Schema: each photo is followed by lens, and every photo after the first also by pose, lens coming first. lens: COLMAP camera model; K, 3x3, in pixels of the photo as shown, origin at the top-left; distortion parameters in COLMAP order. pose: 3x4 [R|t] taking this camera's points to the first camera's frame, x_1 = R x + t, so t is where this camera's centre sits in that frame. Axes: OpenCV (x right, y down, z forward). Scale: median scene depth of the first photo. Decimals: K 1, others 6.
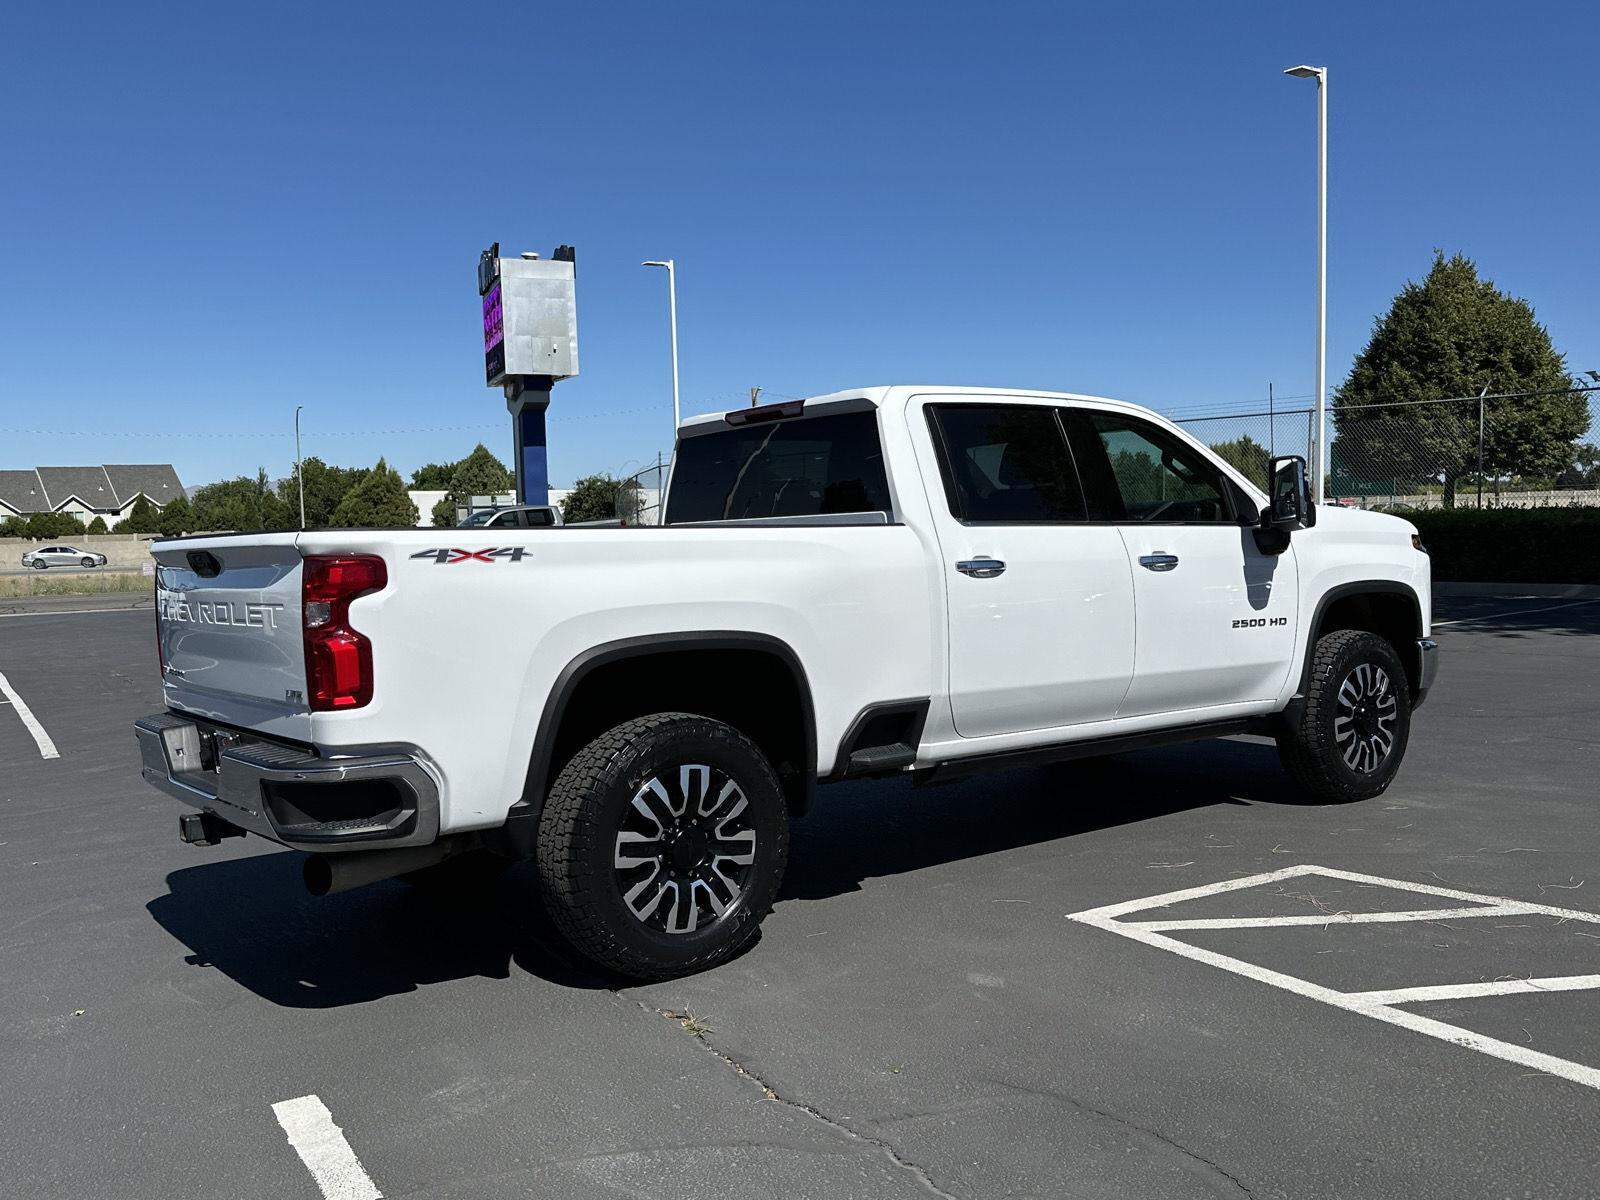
lens RADIAL K [[1418.1, 0, 805.5], [0, 1418.1, 596.6], [0, 0, 1]] dist [0.137878, -0.249497]
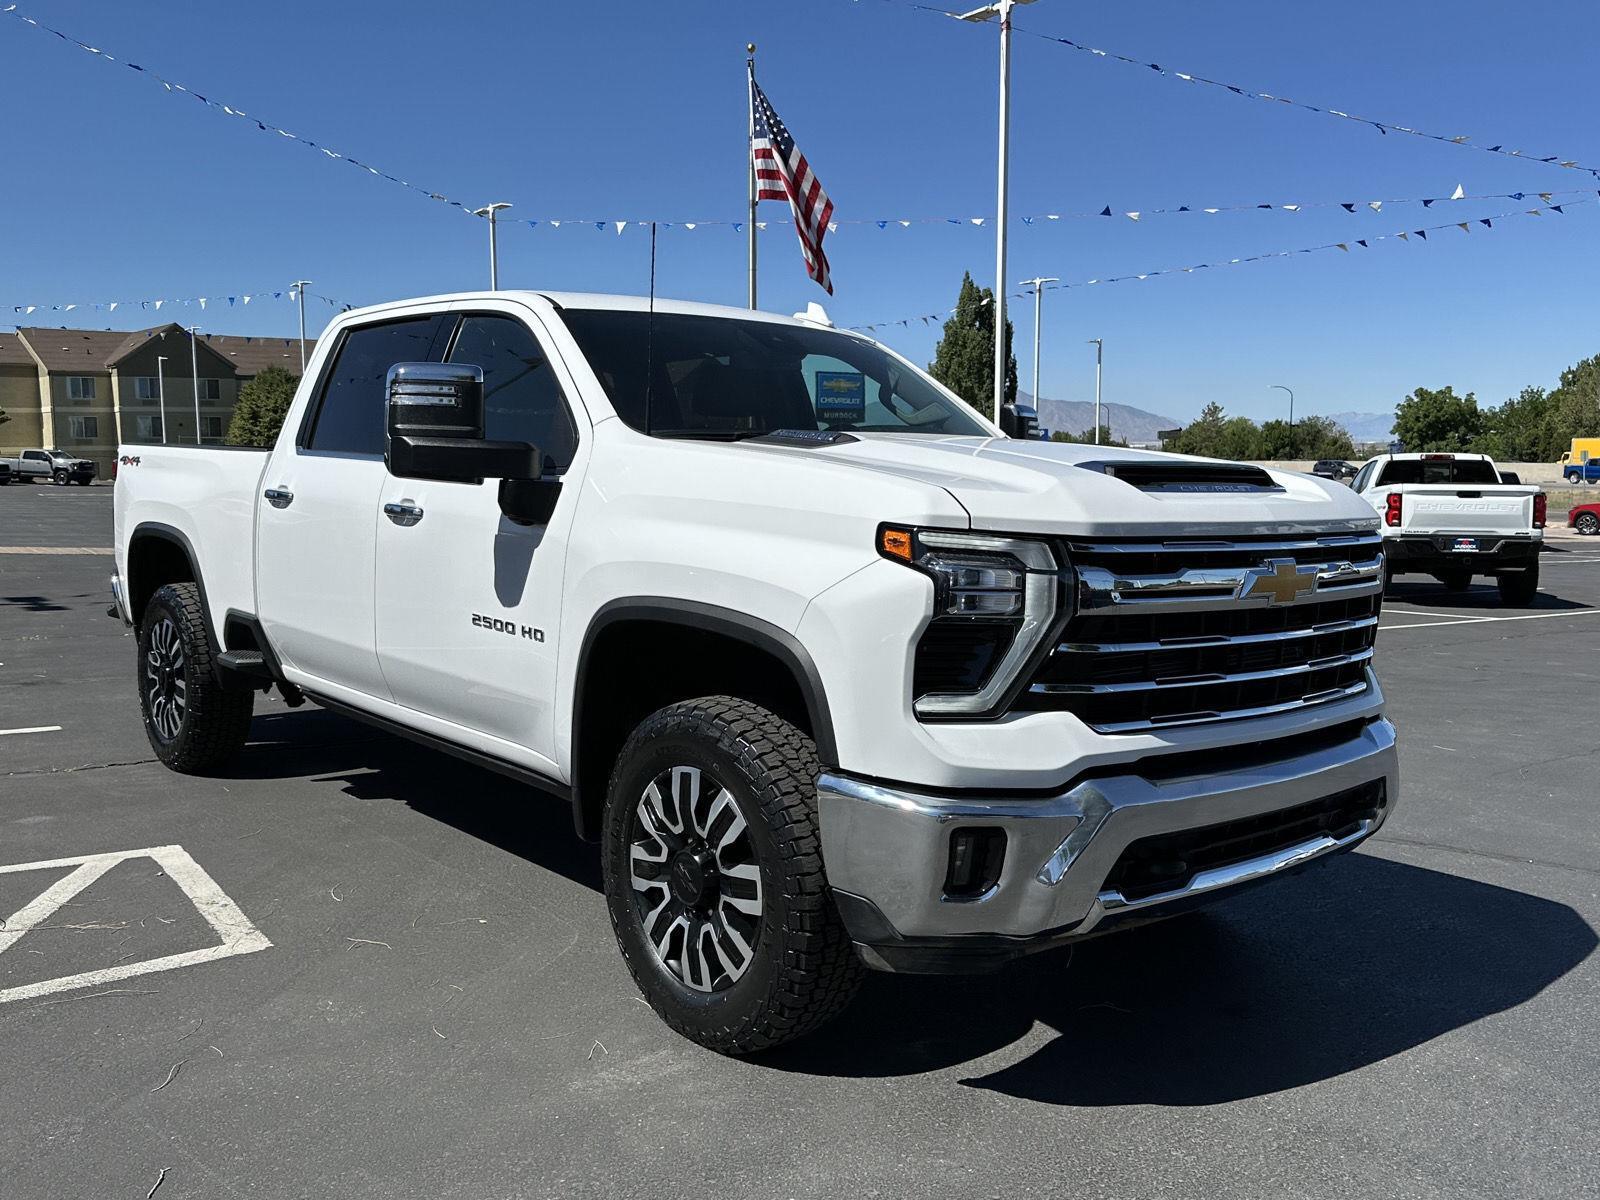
lens RADIAL K [[1418.1, 0, 811.5], [0, 1418.1, 578.5], [0, 0, 1]] dist [0.137878, -0.249497]
pose [[0.043297, 0.112929, -0.992659, 1.110504], [-0.060711, 0.992052, 0.110212, -0.094913], [0.997216, 0.055493, 0.049809, 1.294391]]
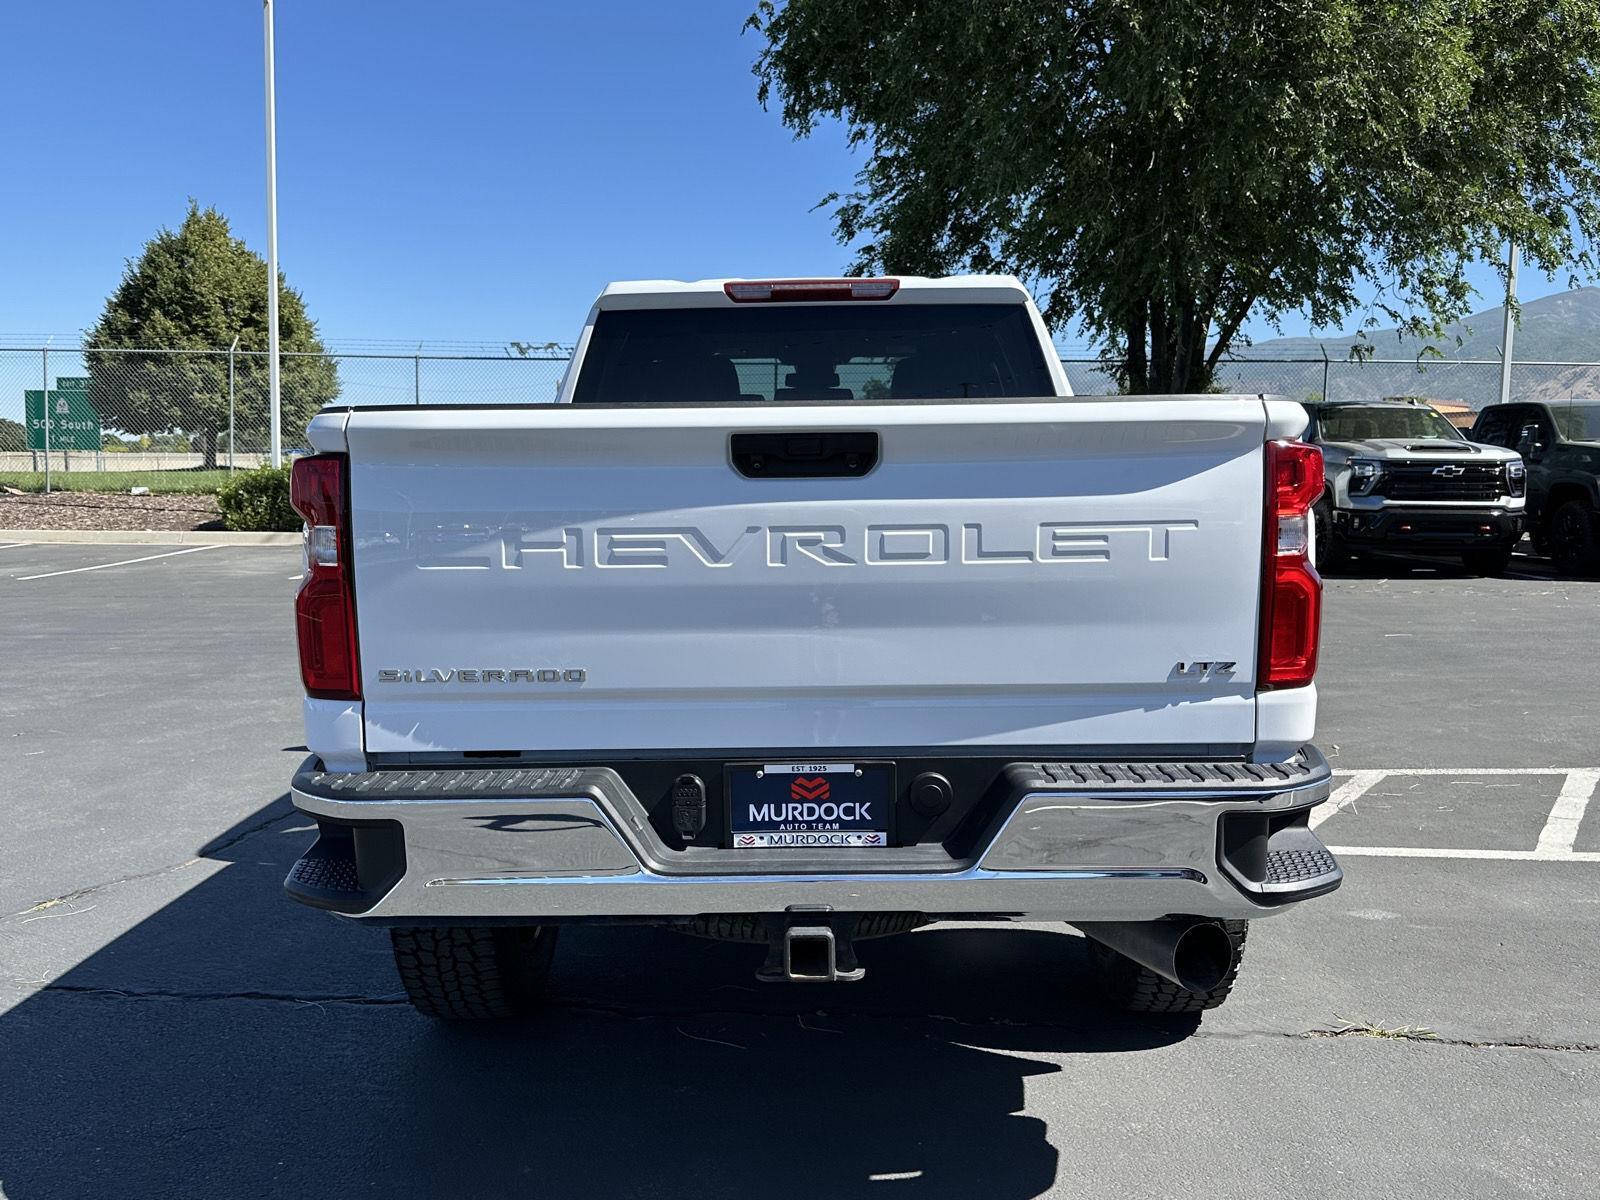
lens RADIAL K [[1418.1, 0, 804.7], [0, 1418.1, 598.7], [0, 0, 1]] dist [0.137878, -0.249497]
pose [[0.624171, -0.044022, 0.780047, -0.696344], [0.021864, 0.999005, 0.038883, 0.008348], [-0.780982, -0.007215, 0.624512, 0.564271]]
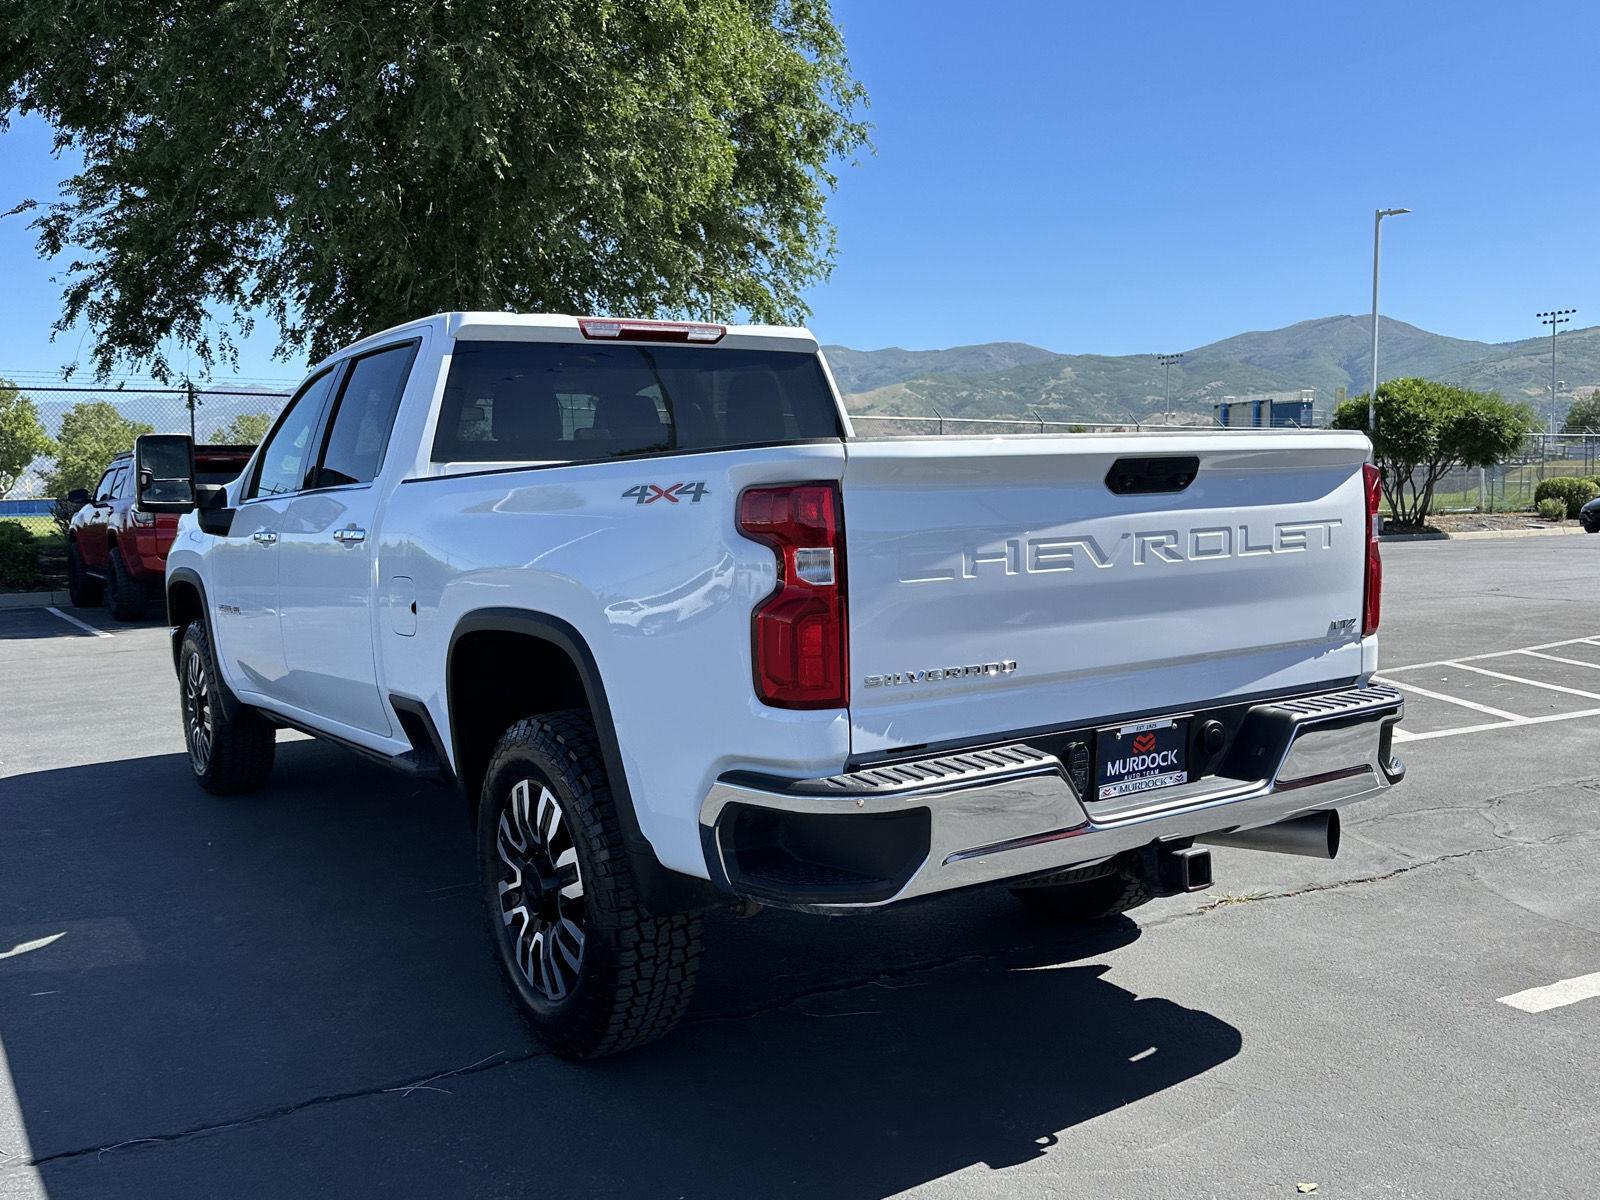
lens RADIAL K [[1418.1, 0, 812.9], [0, 1418.1, 591.5], [0, 0, 1]] dist [0.137878, -0.249497]
pose [[0.070497, -0.039456, 0.996731, -0.918374], [0.069175, 0.997005, 0.034574, -0.002315], [-0.995111, 0.066511, 0.073015, 0.934288]]
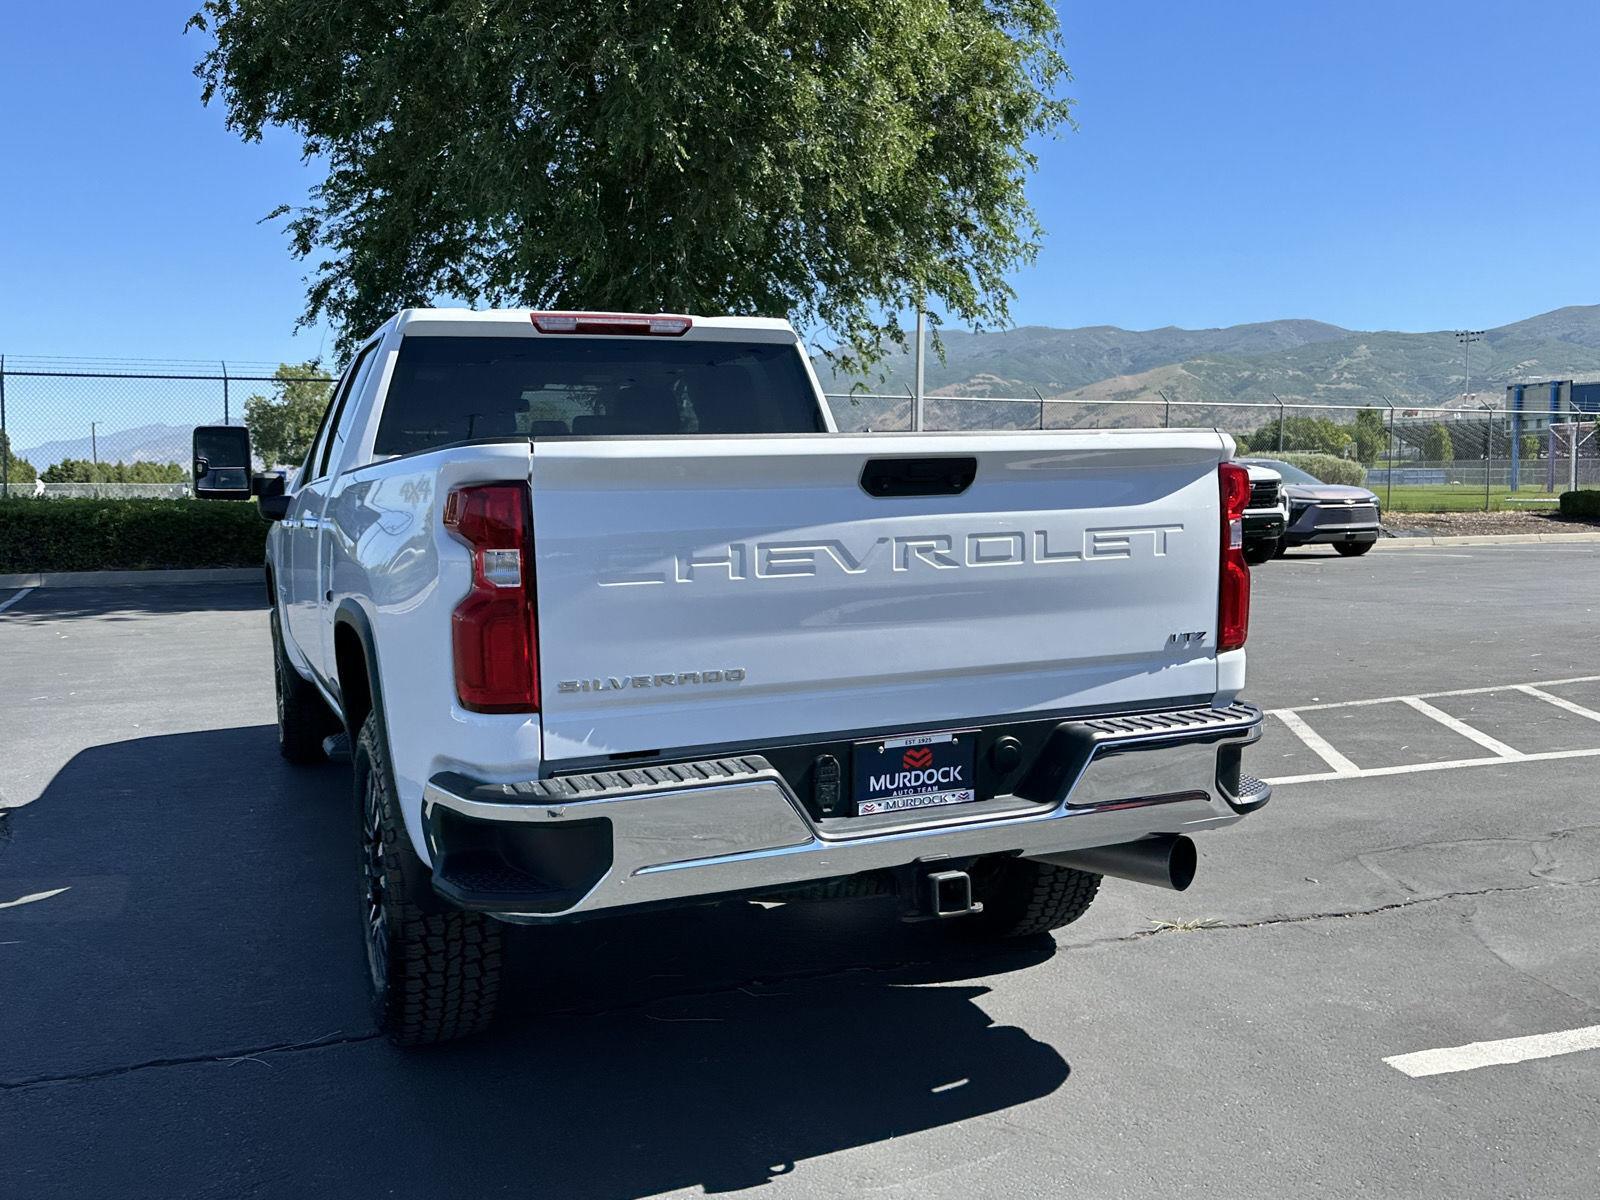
lens RADIAL K [[1418.1, 0, 808.3], [0, 1418.1, 582.2], [0, 0, 1]] dist [0.137878, -0.249497]
pose [[0.254736, -0.040419, 0.966165, -0.871901], [0.055198, 0.998105, 0.027201, 0.003282], [-0.965434, 0.046401, 0.256485, 0.746293]]
